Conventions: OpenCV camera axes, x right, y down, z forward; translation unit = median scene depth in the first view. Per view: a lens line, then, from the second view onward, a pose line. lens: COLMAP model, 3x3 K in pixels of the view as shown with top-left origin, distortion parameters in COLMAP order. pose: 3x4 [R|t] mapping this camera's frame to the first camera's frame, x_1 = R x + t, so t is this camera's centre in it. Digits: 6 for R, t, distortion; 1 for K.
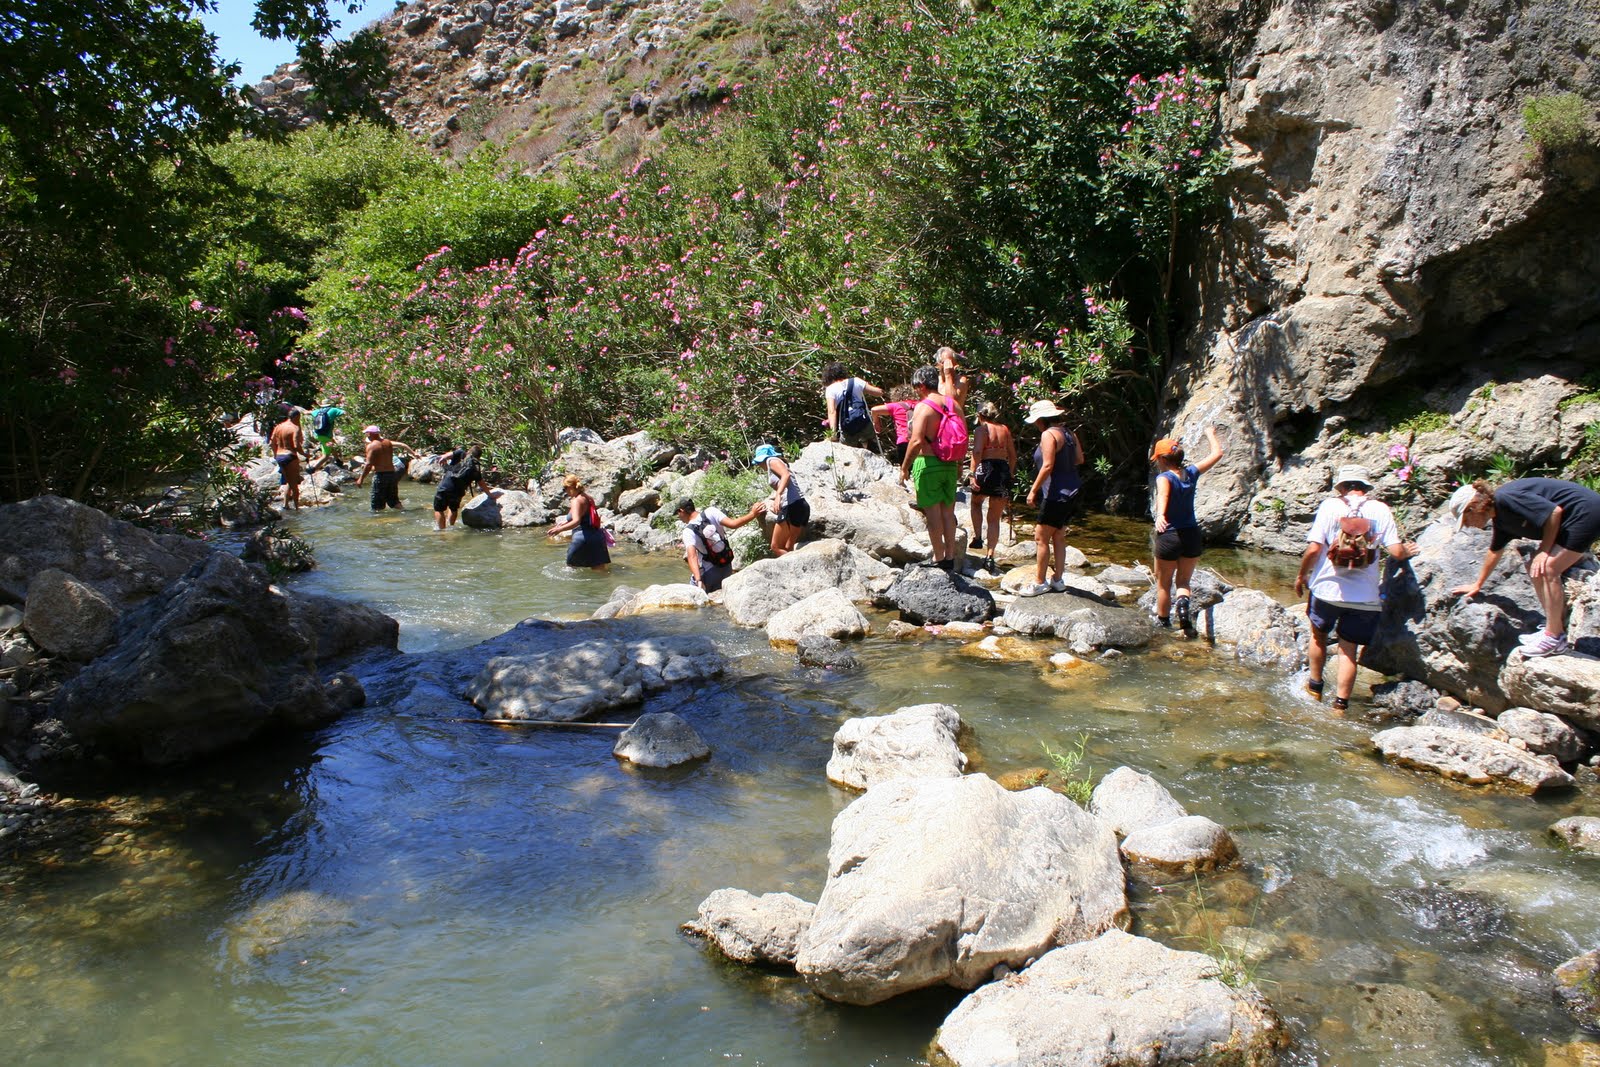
lens RADIAL K [[1334.7, 0, 800.0], [0, 1334.7, 533.5], [0, 0, 1]] dist [-0.152707, 0.141519]
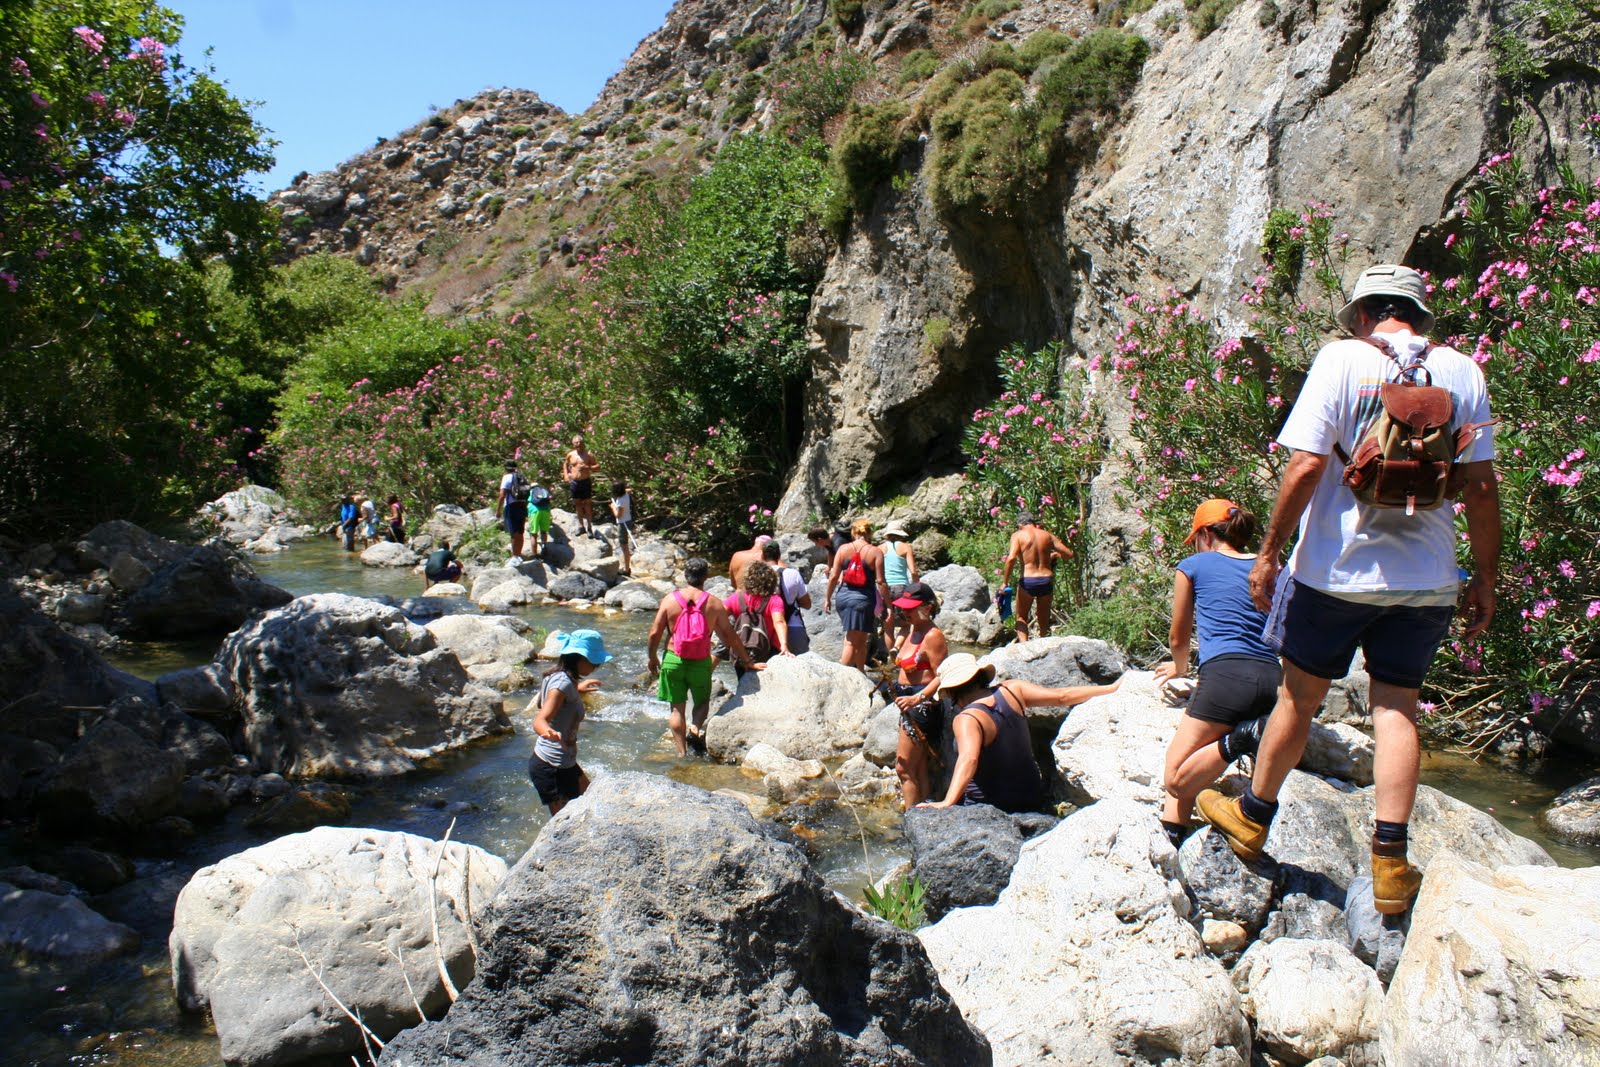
lens RADIAL K [[1330.4, 0, 800.0], [0, 1330.4, 533.5], [0, 0, 1]] dist [-0.169388, 0.156526]
pose [[0.999785, 0.016800, 0.012185, 0.104569], [-0.015851, 0.997118, -0.074194, 0.027653], [-0.013396, 0.073985, 0.997169, -0.231035]]
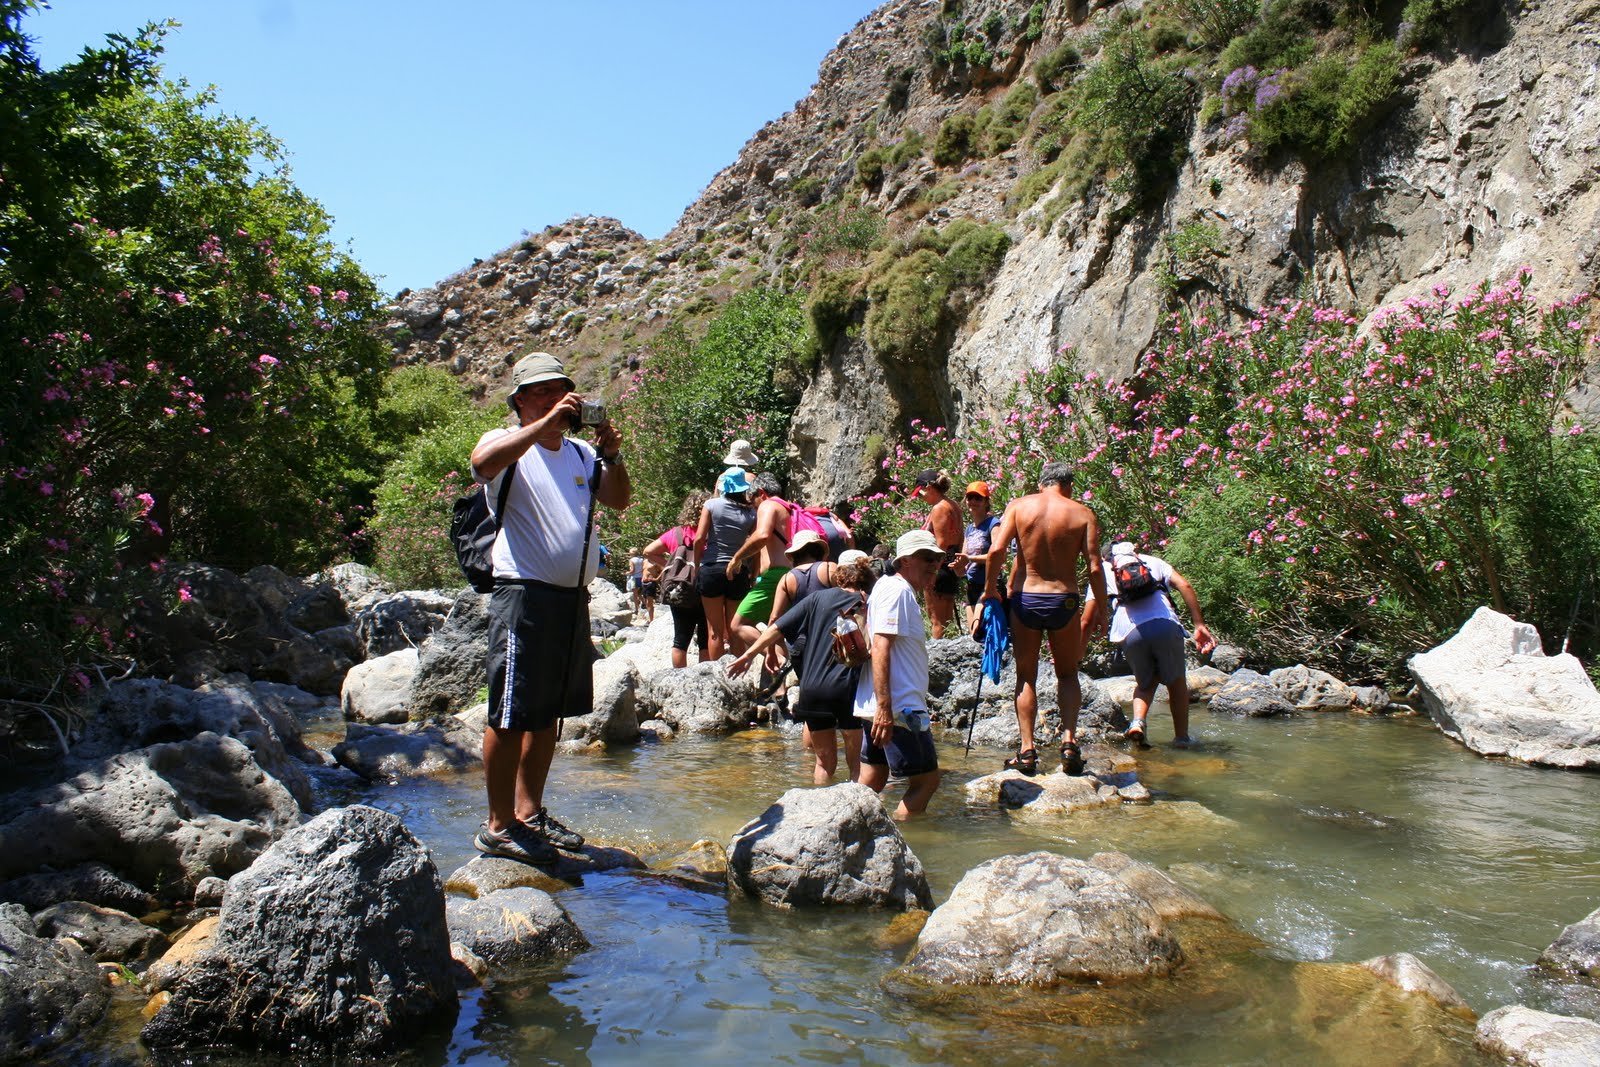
lens RADIAL K [[1330.4, 0, 800.0], [0, 1330.4, 533.5], [0, 0, 1]] dist [-0.169388, 0.156526]
pose [[0.997800, 0.040836, -0.052227, 0.162607], [-0.048492, 0.986733, -0.154938, 0.063297], [0.045207, 0.157130, 0.986543, -0.394276]]
